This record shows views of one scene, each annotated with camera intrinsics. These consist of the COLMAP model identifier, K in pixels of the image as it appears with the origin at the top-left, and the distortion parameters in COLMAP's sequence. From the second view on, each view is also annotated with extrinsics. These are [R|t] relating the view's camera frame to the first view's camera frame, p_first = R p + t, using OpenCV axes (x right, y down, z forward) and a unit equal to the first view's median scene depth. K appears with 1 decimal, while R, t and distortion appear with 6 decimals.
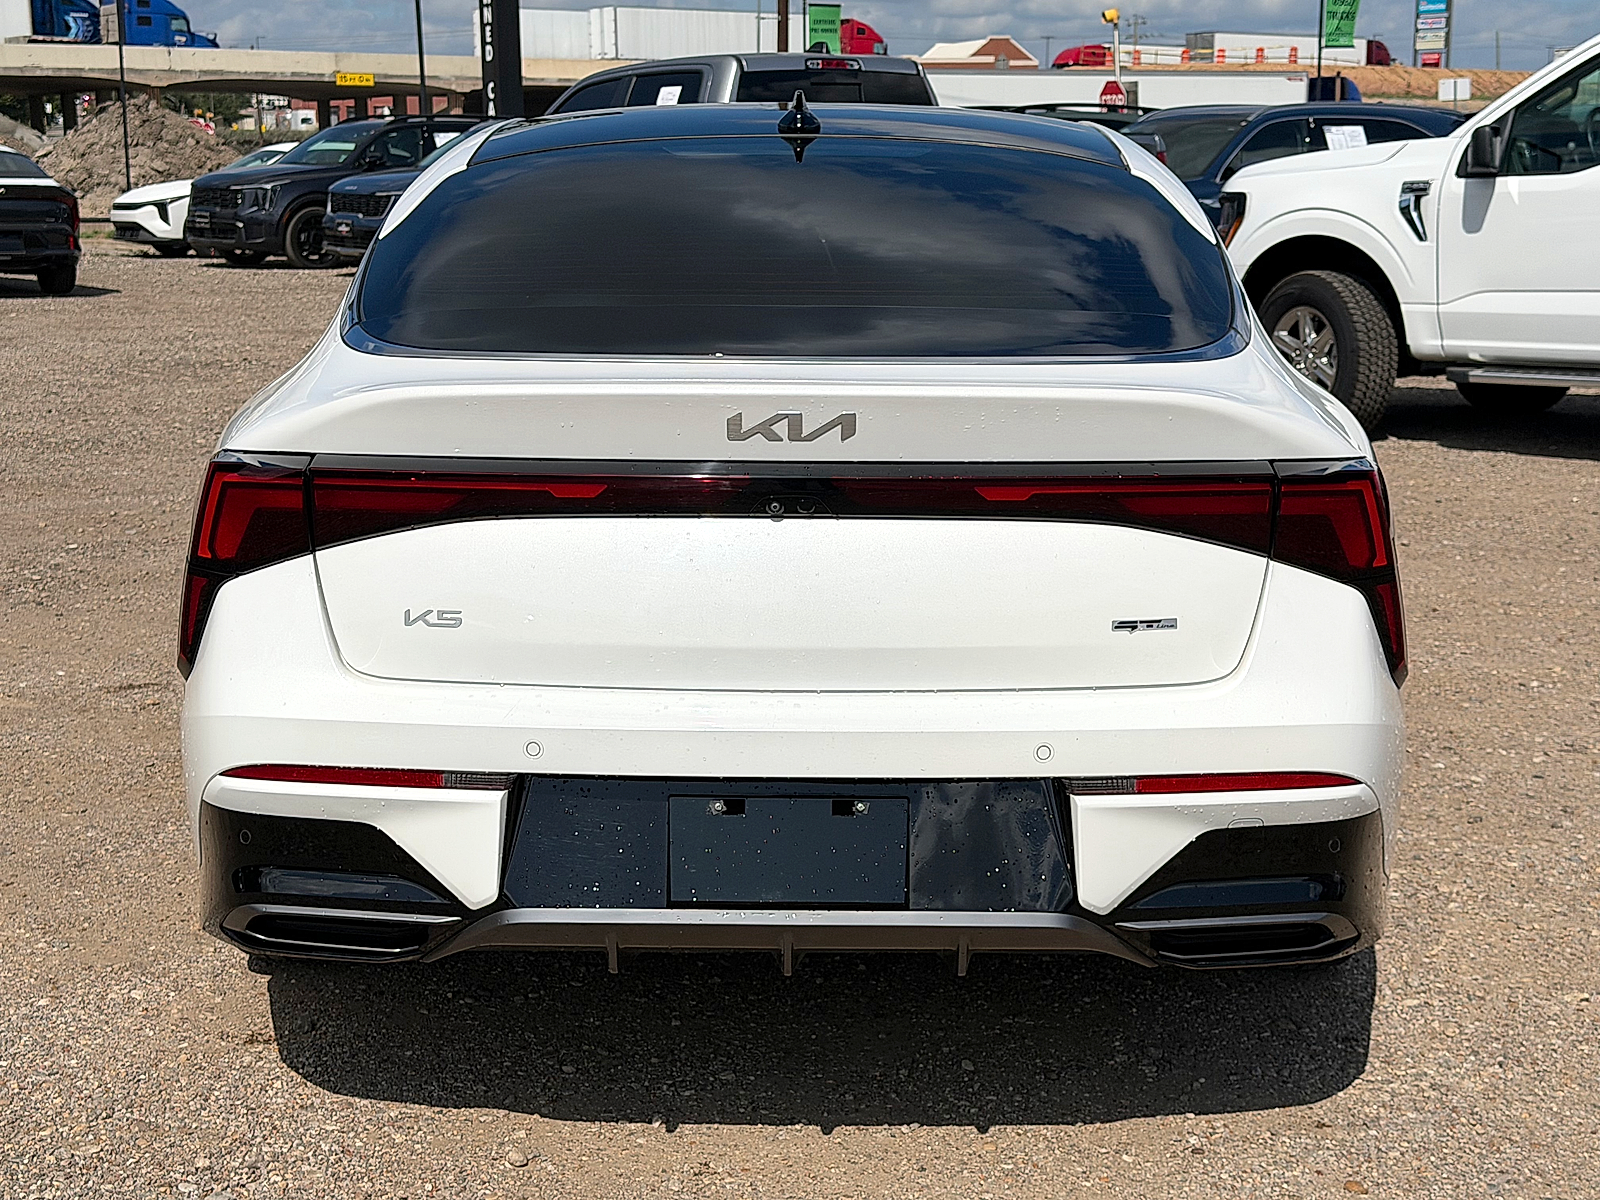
lens RADIAL K [[2516.3, 0, 800.0], [0, 2516.3, 600.0], [0, 0, 1]] dist [0.022081, 0.091298]
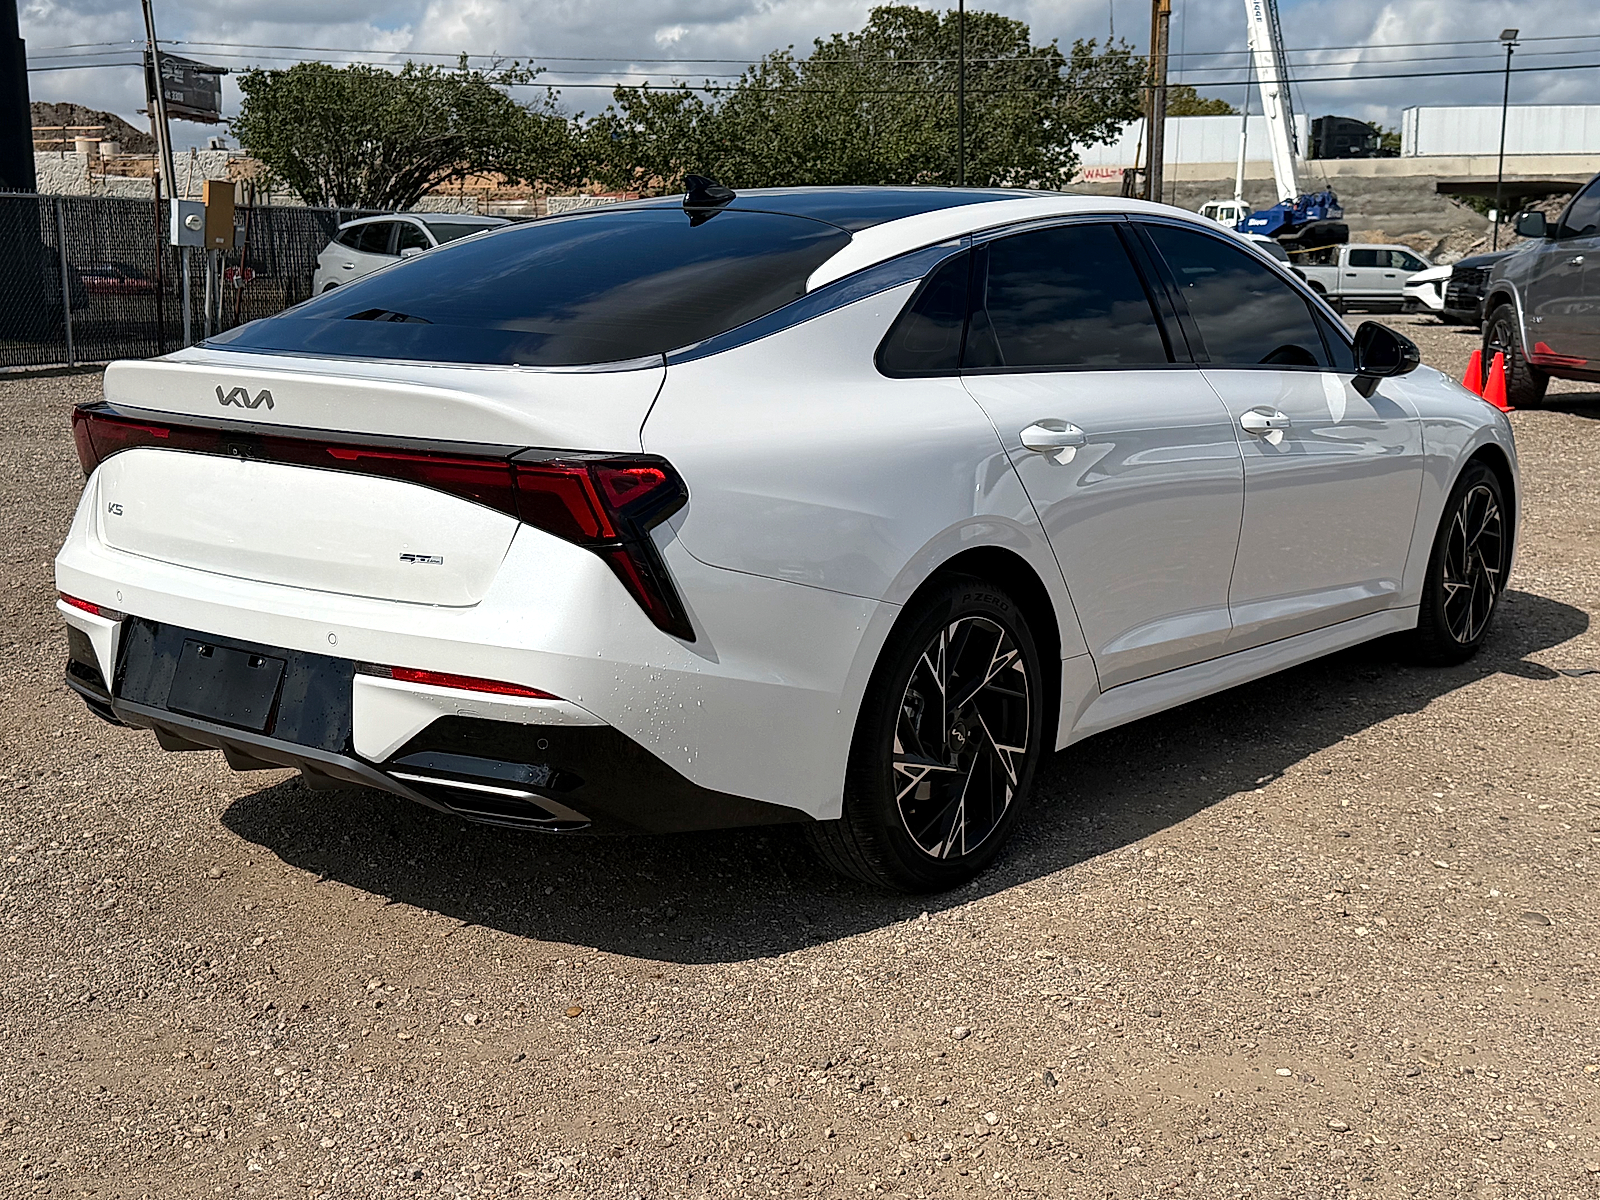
lens RADIAL K [[1956.9, 0, 800.0], [0, 1956.9, 600.0], [0, 0, 1]] dist [0.092761, -0.008529]
pose [[0.797508, 0.112547, -0.592717, 0.915633], [-0.111225, 0.993033, 0.038907, -0.031512], [0.592967, 0.034896, 0.804470, 0.261825]]
